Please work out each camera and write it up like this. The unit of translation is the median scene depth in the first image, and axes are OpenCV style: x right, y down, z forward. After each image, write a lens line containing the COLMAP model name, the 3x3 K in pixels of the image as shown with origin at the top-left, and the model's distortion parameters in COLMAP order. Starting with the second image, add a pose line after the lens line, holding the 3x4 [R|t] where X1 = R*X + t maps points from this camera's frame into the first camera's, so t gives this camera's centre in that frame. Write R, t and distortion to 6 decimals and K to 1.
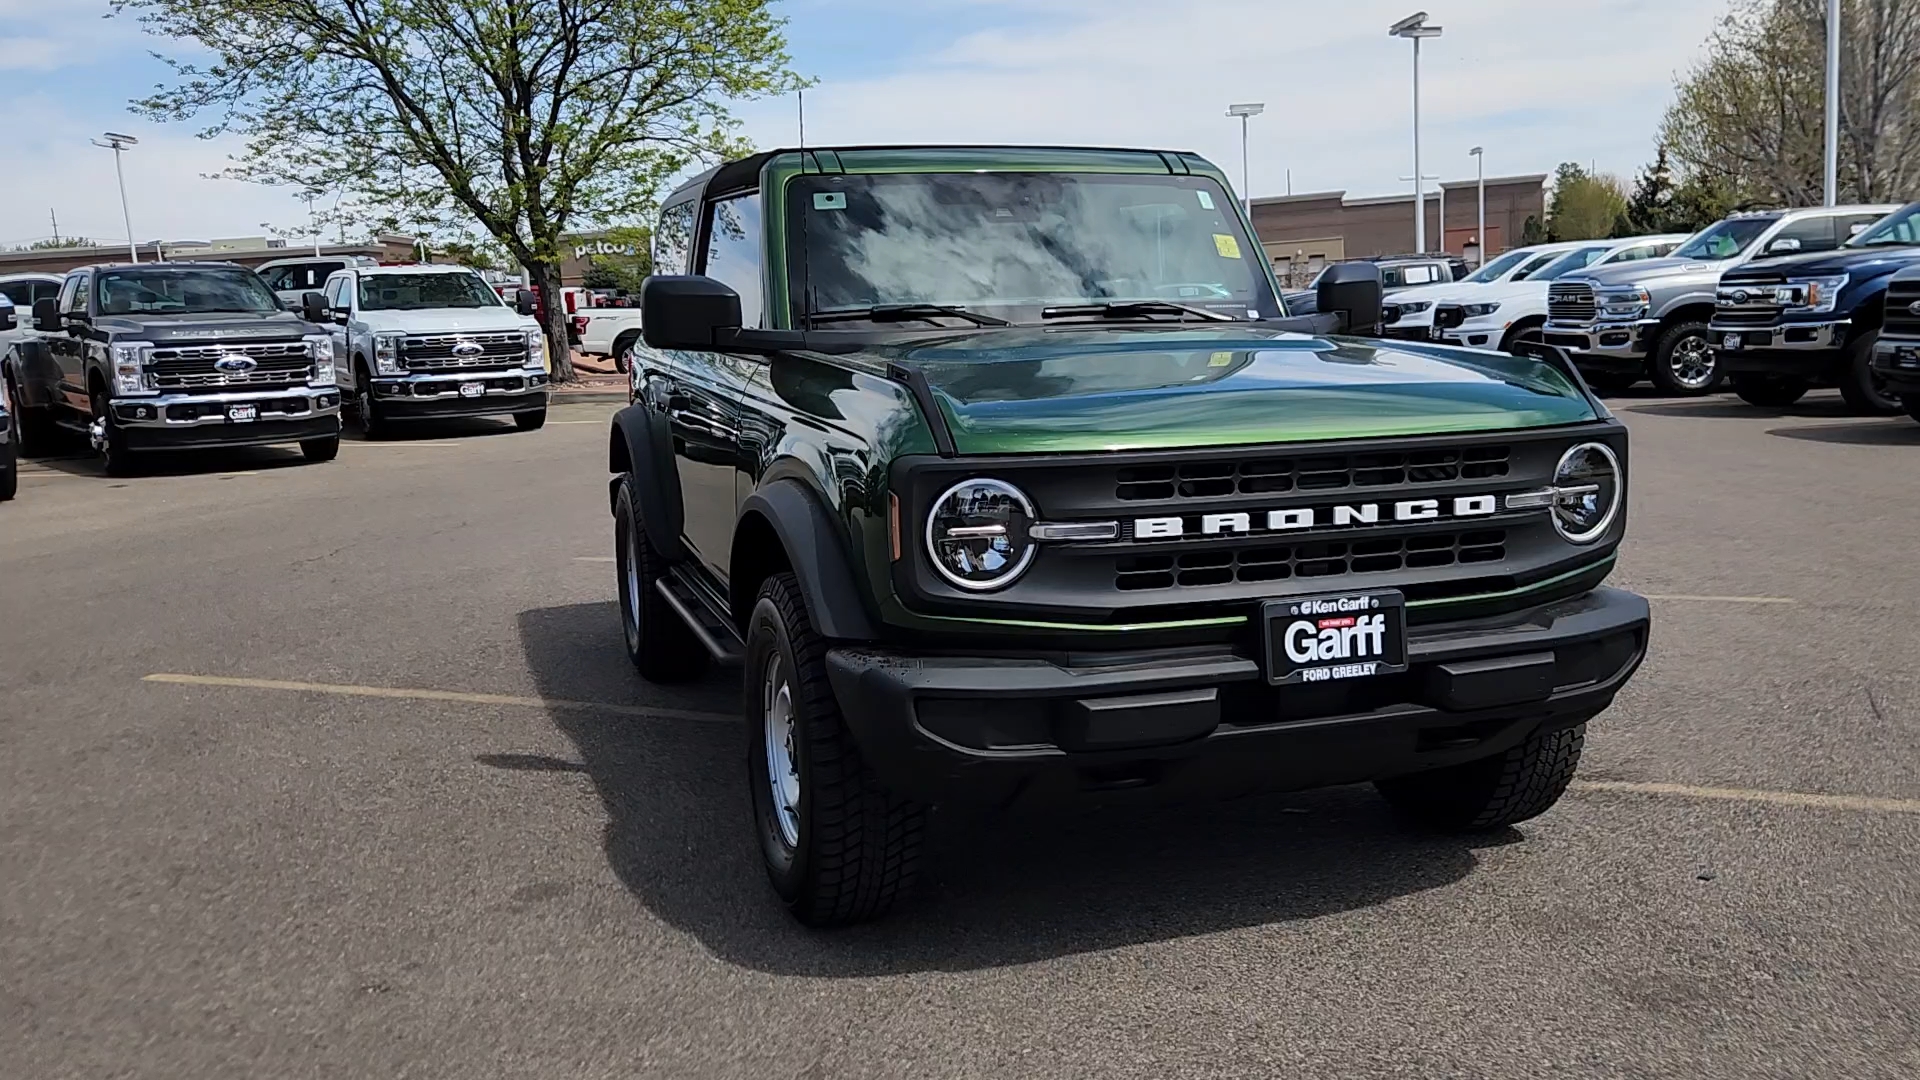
lens RADIAL K [[1630.5, 0, 951.9], [0, 1630.5, 544.1], [0, 0, 1]] dist [0.031488, -0.015955]
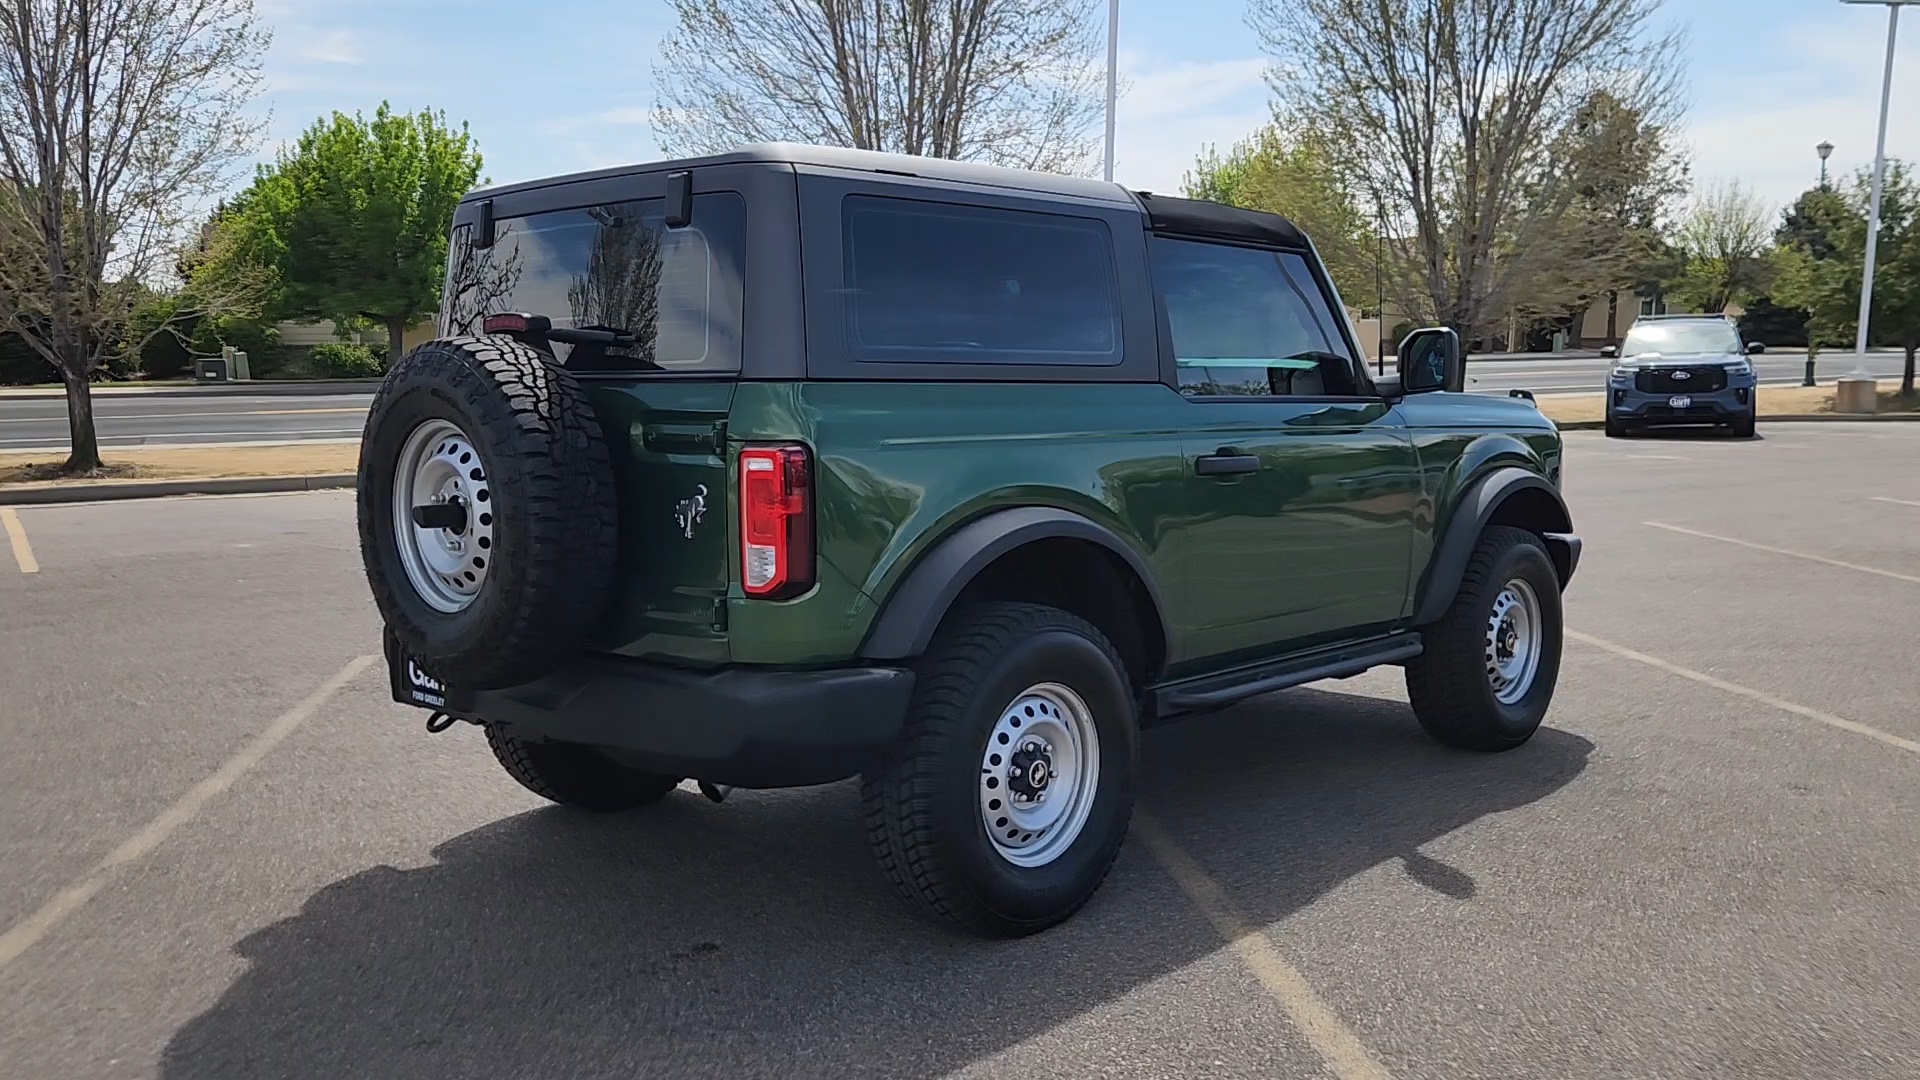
lens RADIAL K [[1630.5, 0, 949.4], [0, 1630.5, 540.4], [0, 0, 1]] dist [0.031488, -0.015955]
pose [[-0.472026, -0.064741, 0.879204, -1.230052], [0.151467, 0.976514, 0.153226, -0.291986], [-0.868475, 0.205497, -0.451134, 2.189490]]
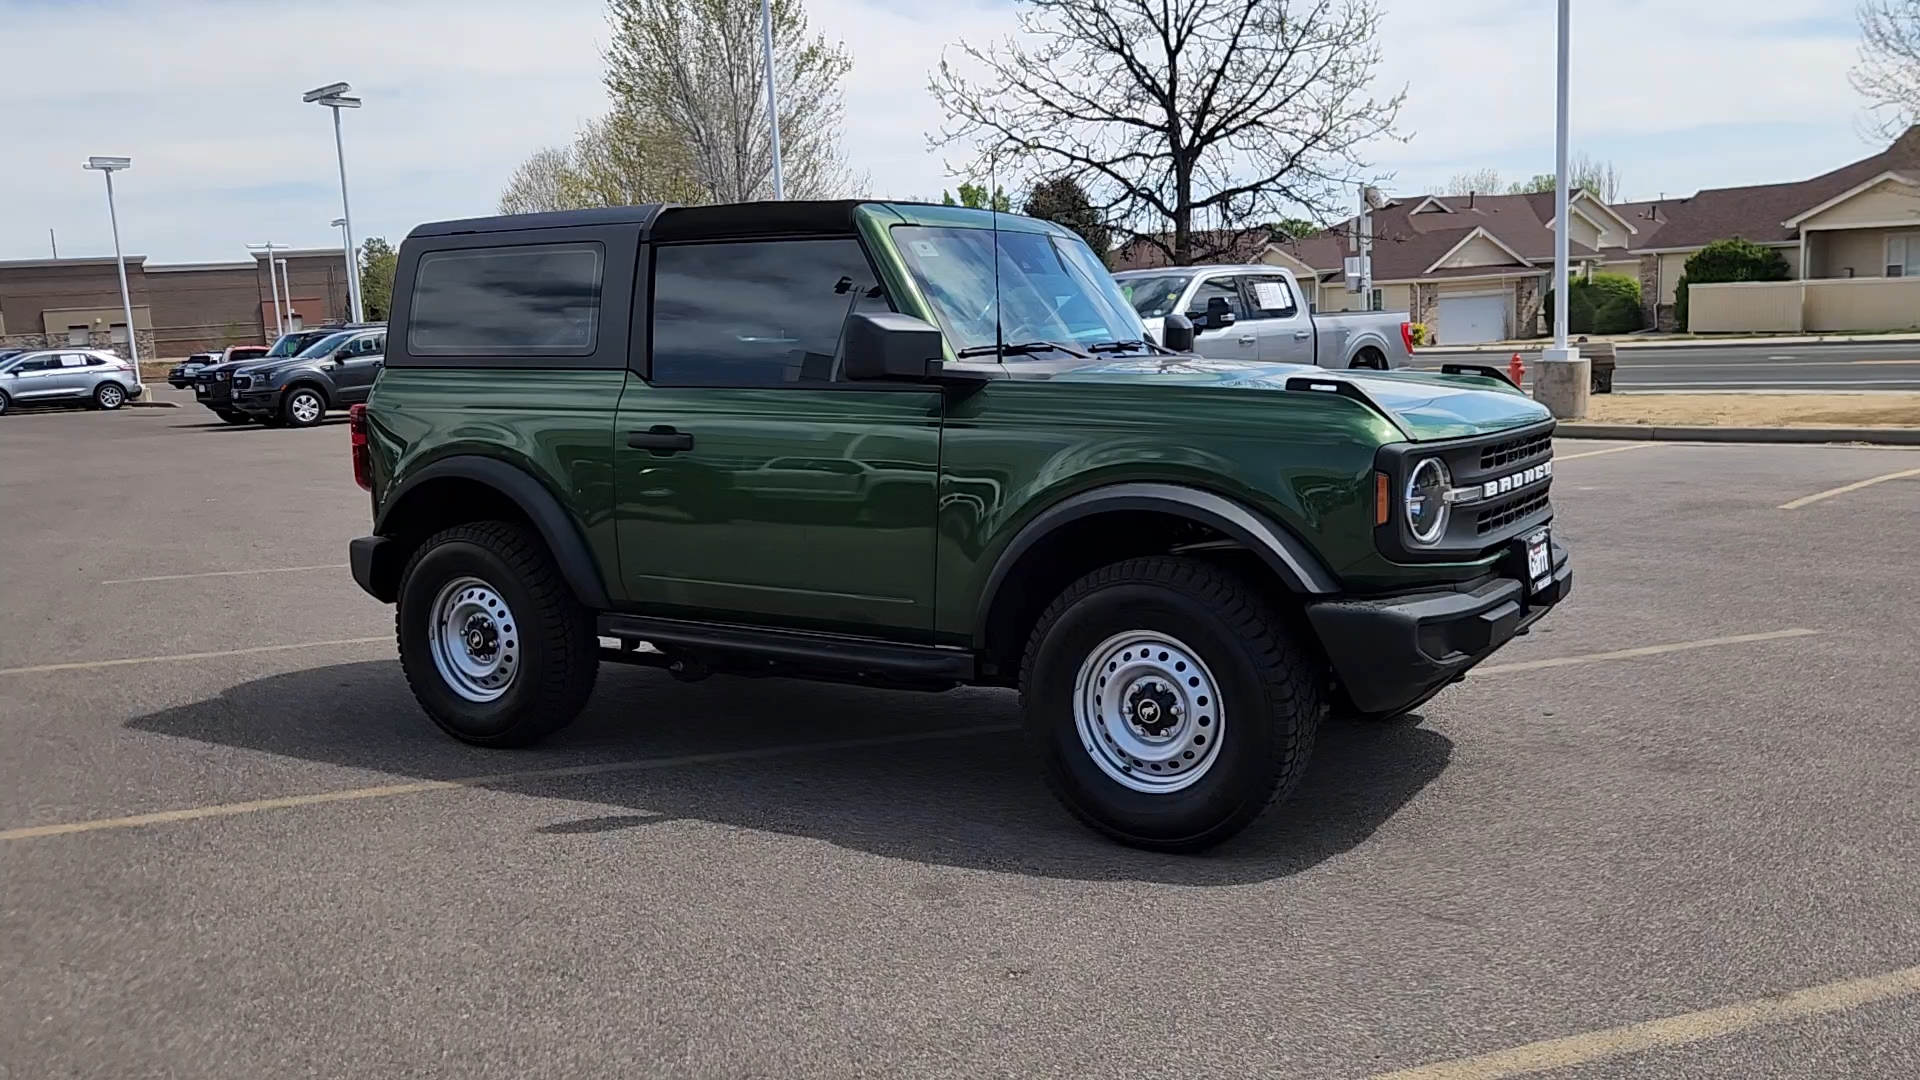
lens RADIAL K [[1630.5, 0, 948.5], [0, 1630.5, 544.0], [0, 0, 1]] dist [0.031488, -0.015955]
pose [[0.764674, -0.075013, 0.640036, -0.973388], [0.103120, 0.994647, -0.006628, -0.001513], [-0.636113, 0.071069, 0.768316, 0.185035]]
